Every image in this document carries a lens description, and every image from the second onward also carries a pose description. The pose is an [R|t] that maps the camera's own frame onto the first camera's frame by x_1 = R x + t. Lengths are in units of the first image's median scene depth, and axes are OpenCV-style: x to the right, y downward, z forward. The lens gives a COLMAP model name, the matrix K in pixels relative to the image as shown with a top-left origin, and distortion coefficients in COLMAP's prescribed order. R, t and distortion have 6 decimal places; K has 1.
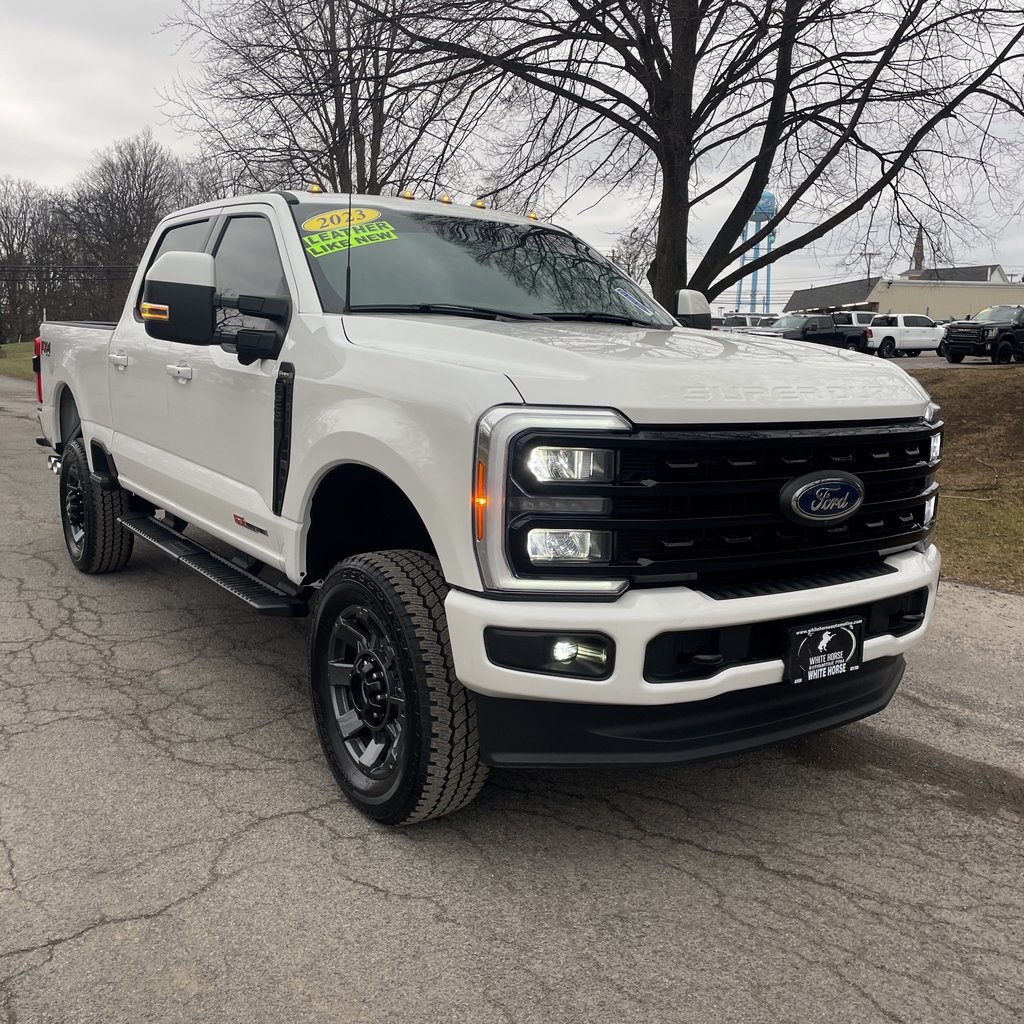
lens RADIAL K [[1037.6, 0, 514.6], [0, 1037.6, 513.5], [0, 0, 1]] dist [0.048910, 0.000000]
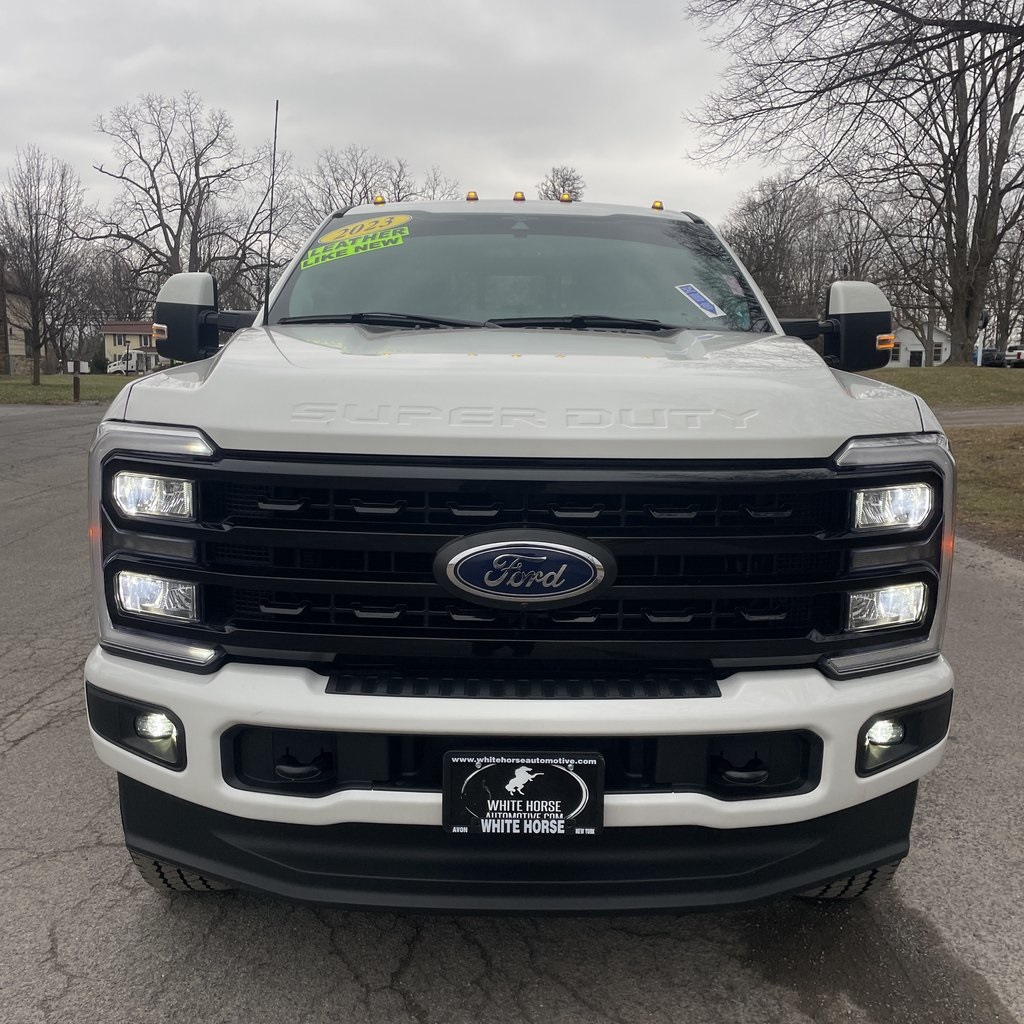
lens RADIAL K [[1037.6, 0, 512.1], [0, 1037.6, 505.3], [0, 0, 1]] dist [0.048910, 0.000000]
pose [[0.830826, 0.061202, -0.553156, 0.661471], [-0.079914, 0.996754, -0.009746, -0.049230], [0.550764, 0.052302, 0.833021, 0.426238]]
